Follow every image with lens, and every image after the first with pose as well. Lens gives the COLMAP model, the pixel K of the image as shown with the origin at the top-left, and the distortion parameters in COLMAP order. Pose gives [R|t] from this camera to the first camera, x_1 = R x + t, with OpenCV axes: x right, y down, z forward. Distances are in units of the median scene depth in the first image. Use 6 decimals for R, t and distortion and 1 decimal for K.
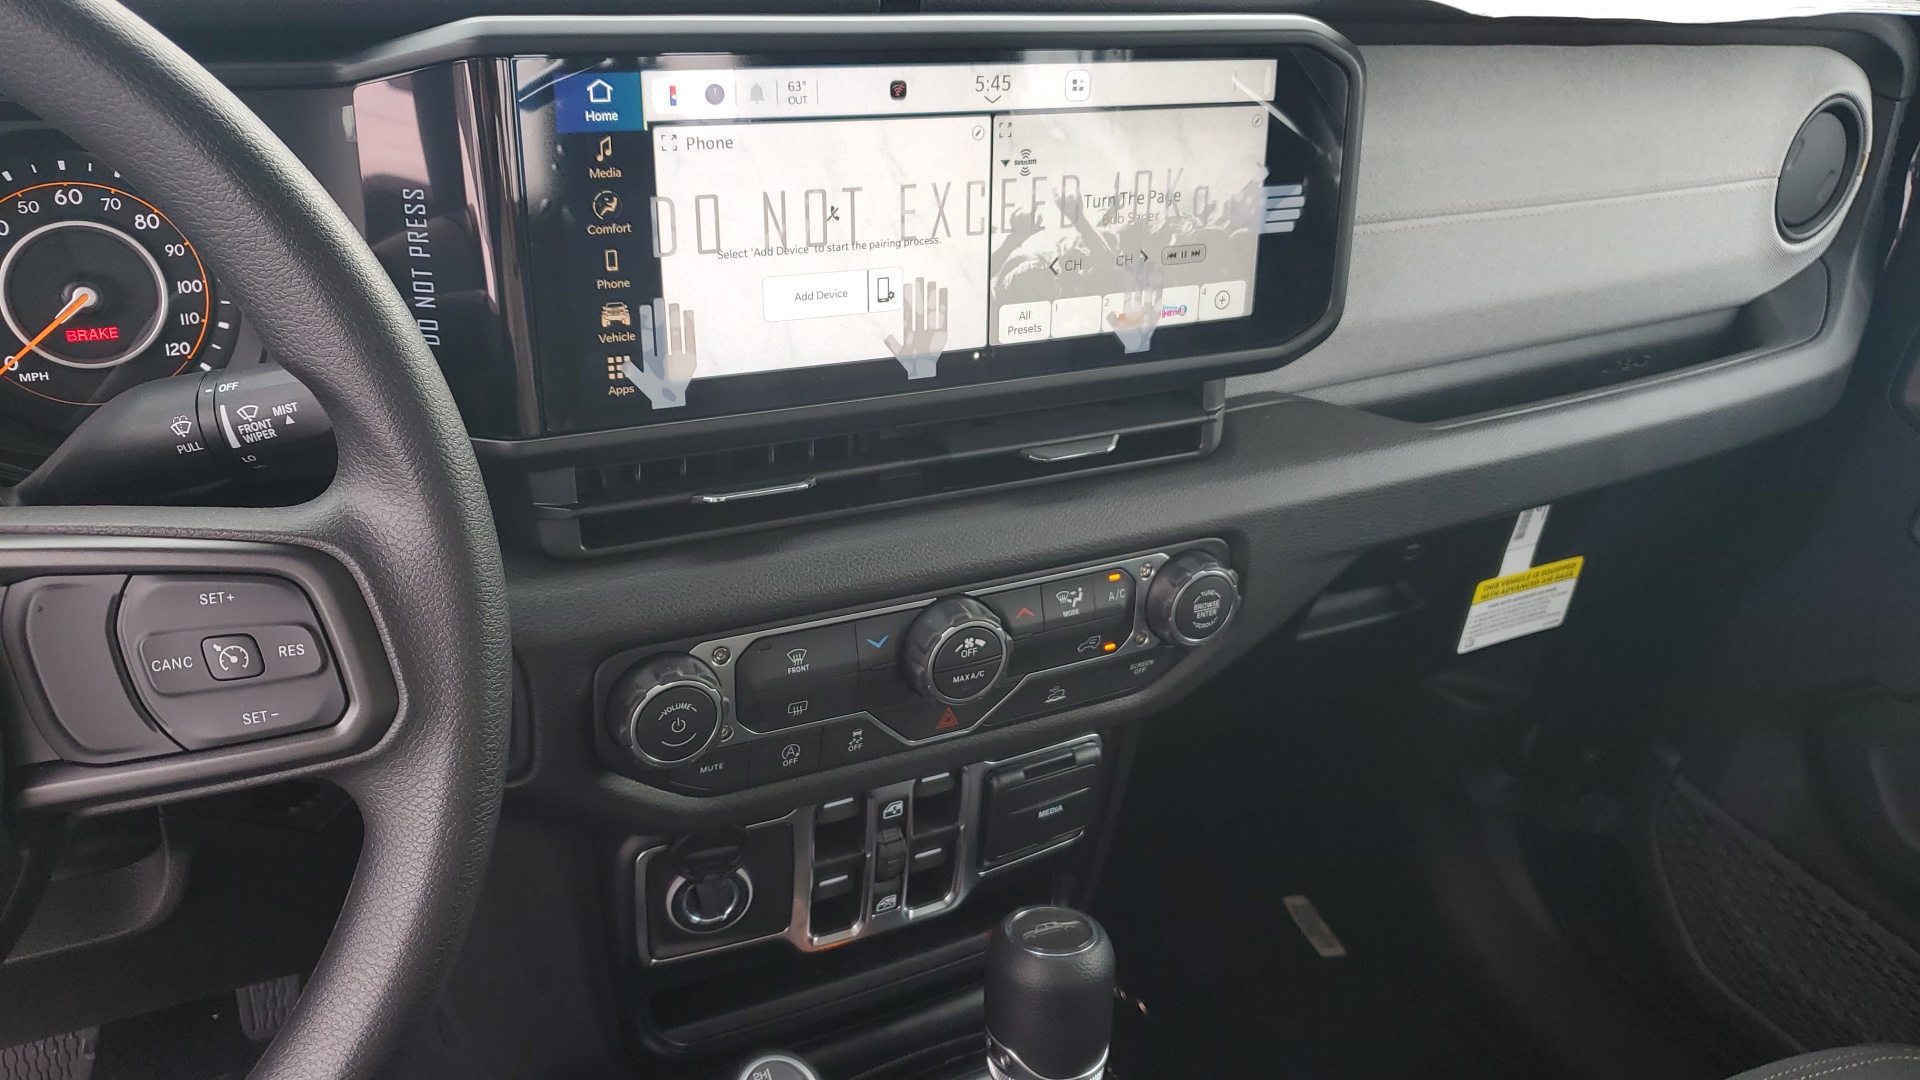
lens RADIAL K [[1510.7, 0, 930.5], [0, 1510.7, 543.2], [0, 0, 1]] dist [0.070890, -0.127489]
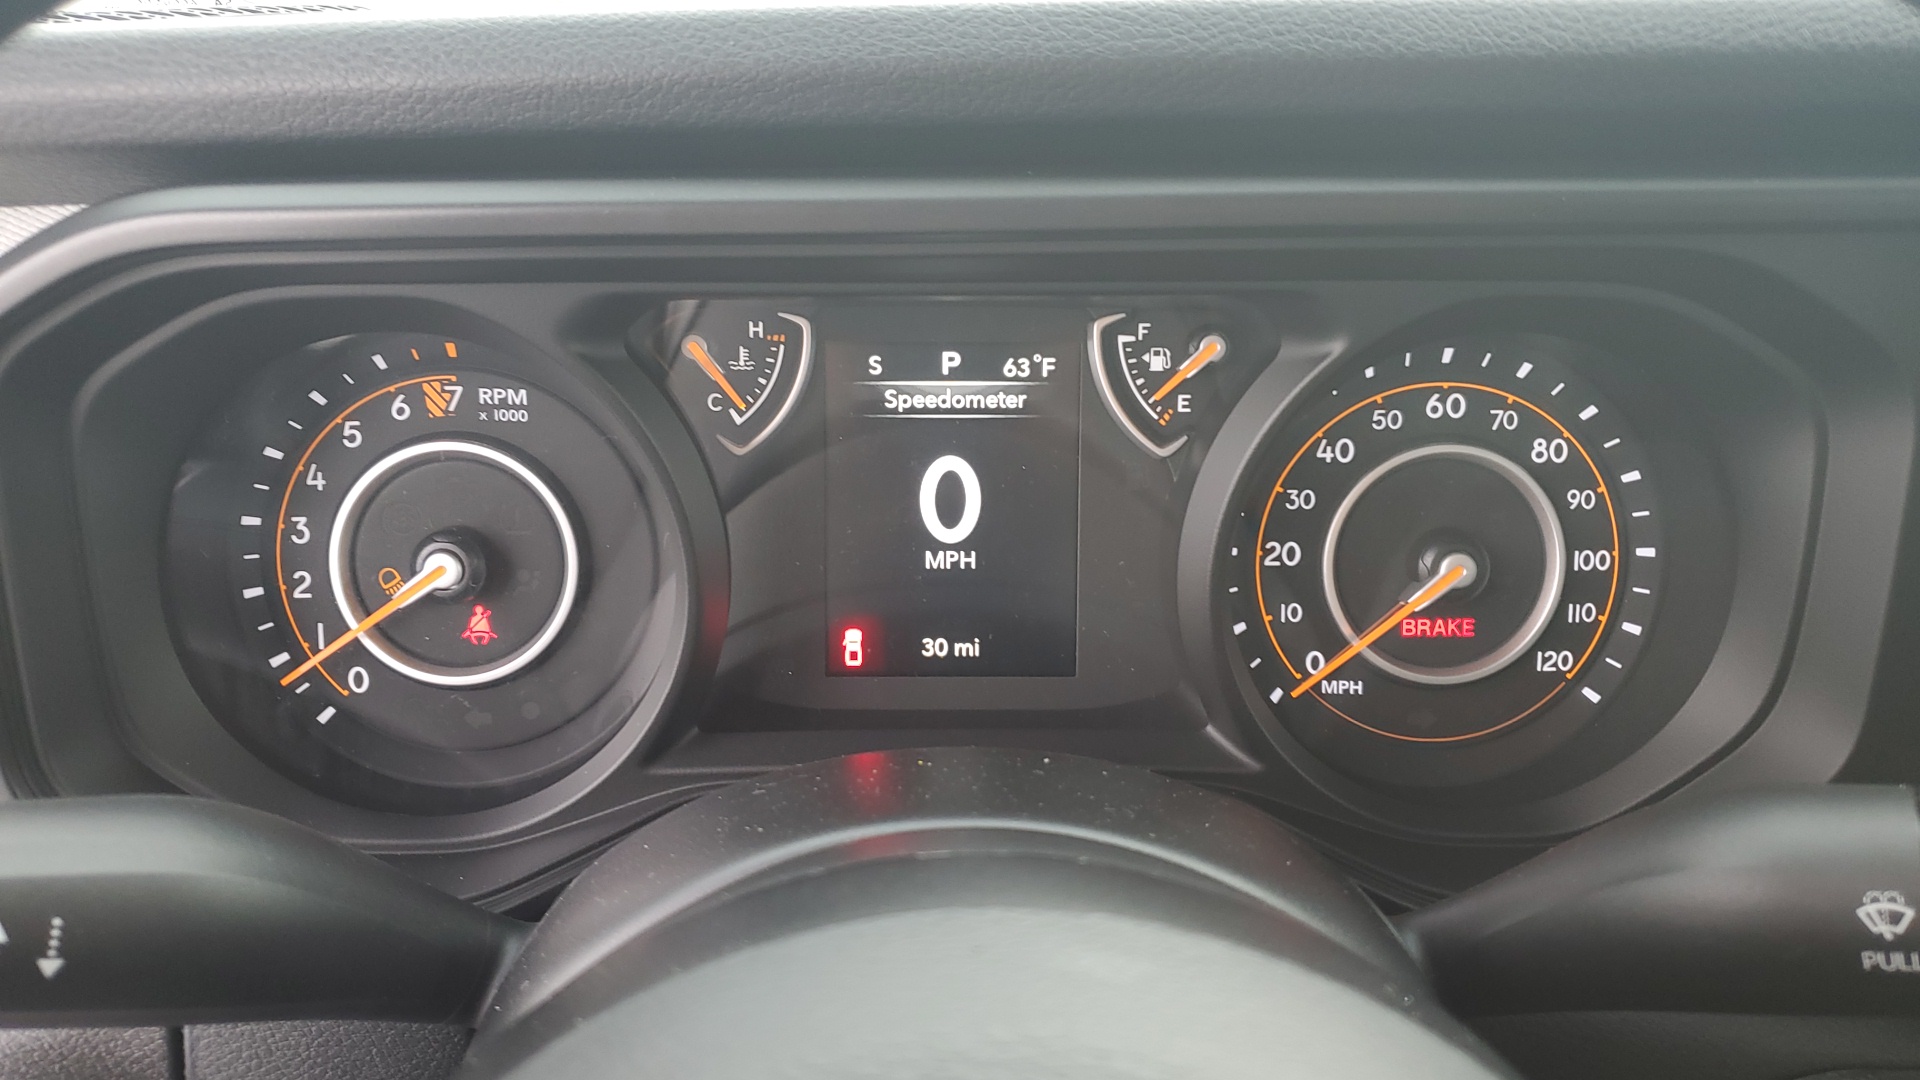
lens RADIAL K [[1467.3, 0, 937.0], [0, 1467.3, 542.7], [0, 0, 1]] dist [0.129201, -0.215321]
pose [[0.890355, 0.091462, -0.445984, -0.428637], [-0.145435, 0.985424, -0.088255, -0.081765], [0.431411, 0.143440, 0.890679, 0.349833]]
